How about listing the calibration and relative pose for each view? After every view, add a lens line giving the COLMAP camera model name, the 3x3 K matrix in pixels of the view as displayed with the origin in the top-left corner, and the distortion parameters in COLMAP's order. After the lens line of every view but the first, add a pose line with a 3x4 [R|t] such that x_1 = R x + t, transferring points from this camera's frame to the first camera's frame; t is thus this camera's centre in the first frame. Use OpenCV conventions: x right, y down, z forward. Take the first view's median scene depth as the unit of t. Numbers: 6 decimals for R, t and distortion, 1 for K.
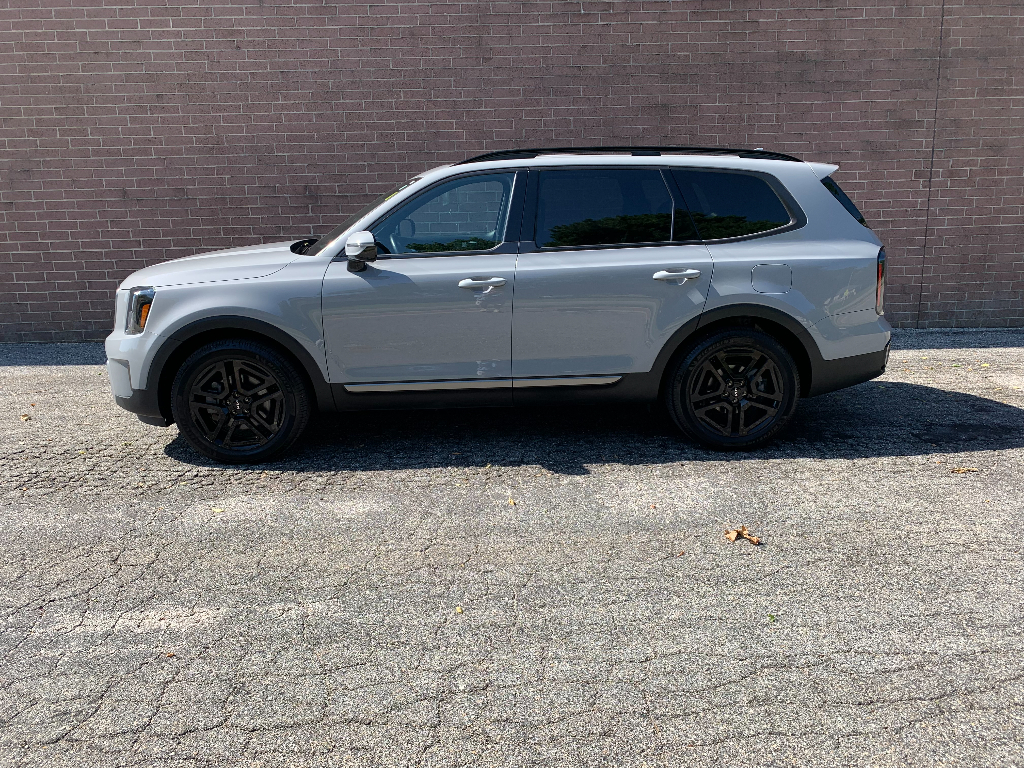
lens RADIAL K [[779.5, 0, 523.8], [0, 779.5, 384.5], [0, 0, 1]] dist [0.008548, -0.007028]
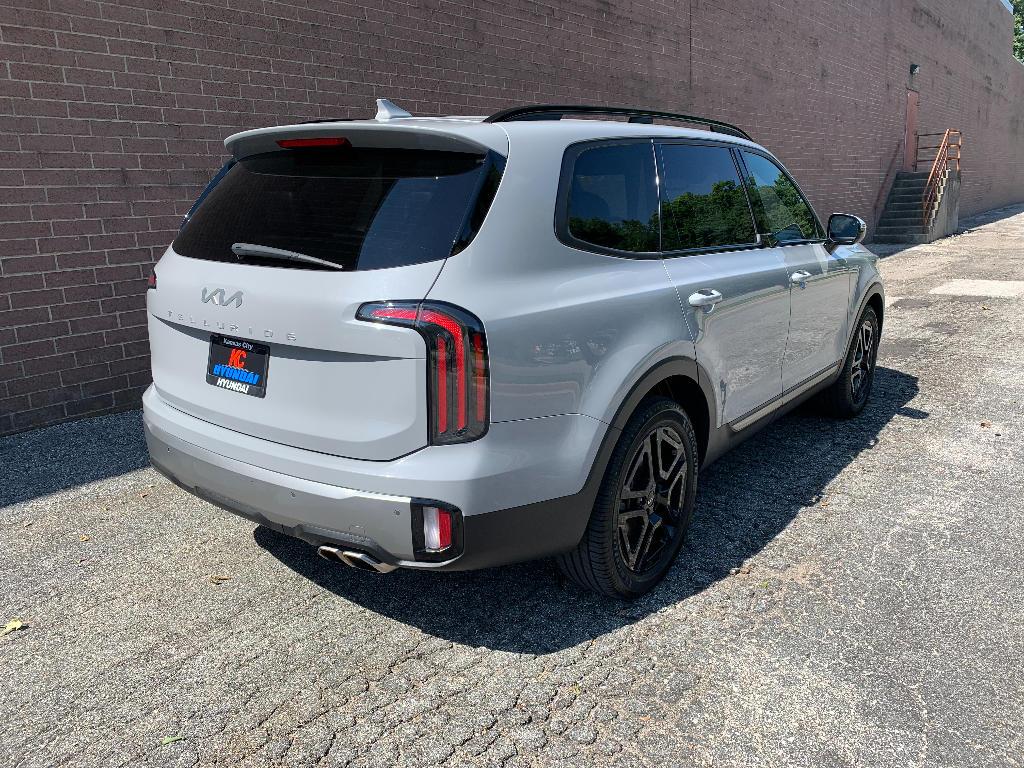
lens RADIAL K [[779.5, 0, 517.2], [0, 779.5, 382.9], [0, 0, 1]] dist [0.008548, -0.007028]
pose [[0.657711, -0.175655, 0.732504, -0.796244], [0.170154, 0.981942, 0.082690, -0.076147], [-0.733801, 0.070253, 0.675722, 0.338497]]
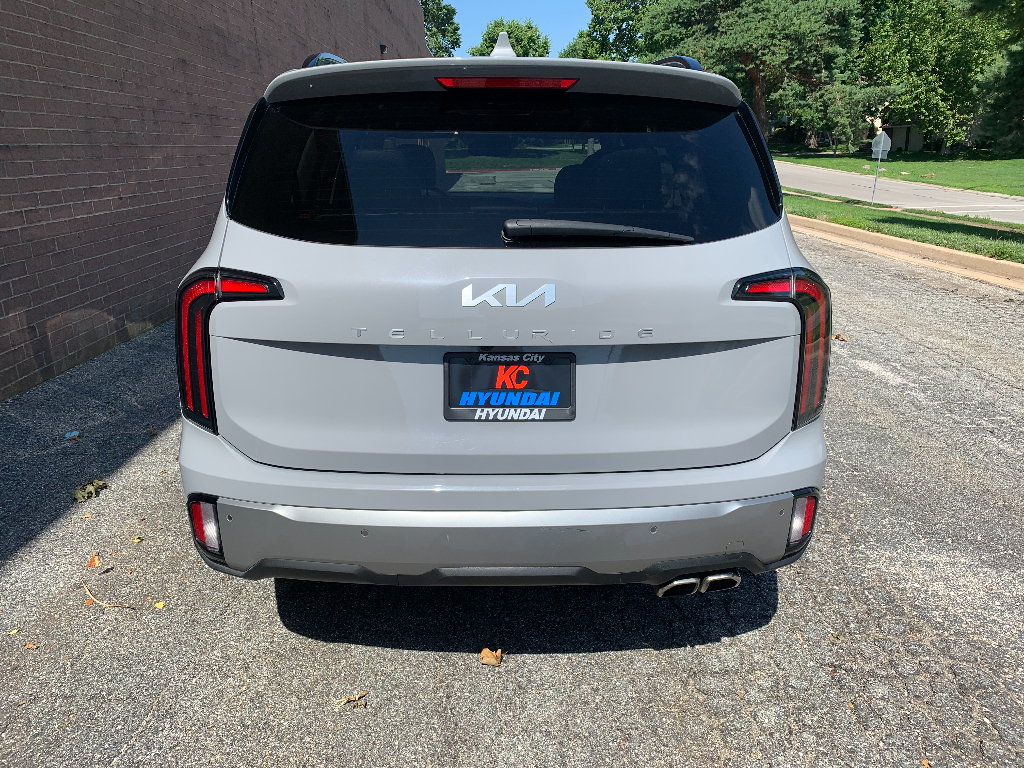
lens RADIAL K [[779.5, 0, 508.6], [0, 779.5, 379.8], [0, 0, 1]] dist [0.008548, -0.007028]
pose [[0.039818, -0.263132, 0.963938, -0.858744], [0.230571, 0.941087, 0.247370, -0.134109], [-0.972240, 0.212406, 0.098143, 0.606148]]
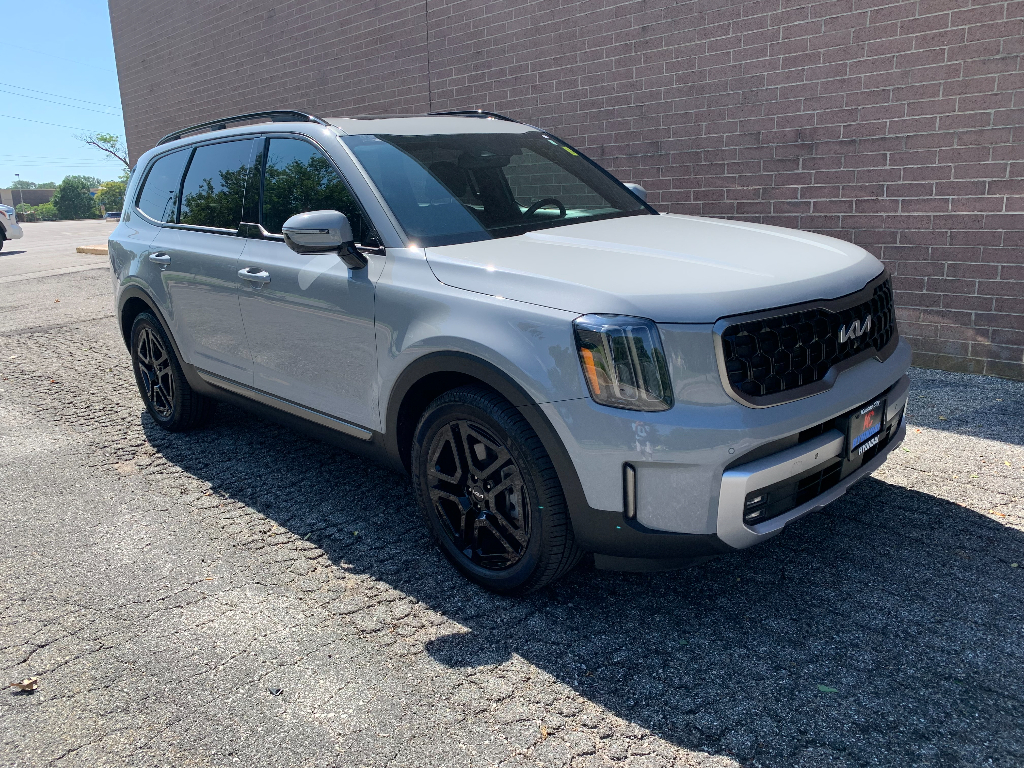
lens RADIAL K [[779.5, 0, 508.5], [0, 779.5, 385.0], [0, 0, 1]] dist [0.008548, -0.007028]
pose [[0.648317, 0.184402, -0.738703, 0.113028], [-0.132221, 0.982753, 0.129281, -0.085881], [0.749802, 0.013857, 0.661517, 0.346261]]
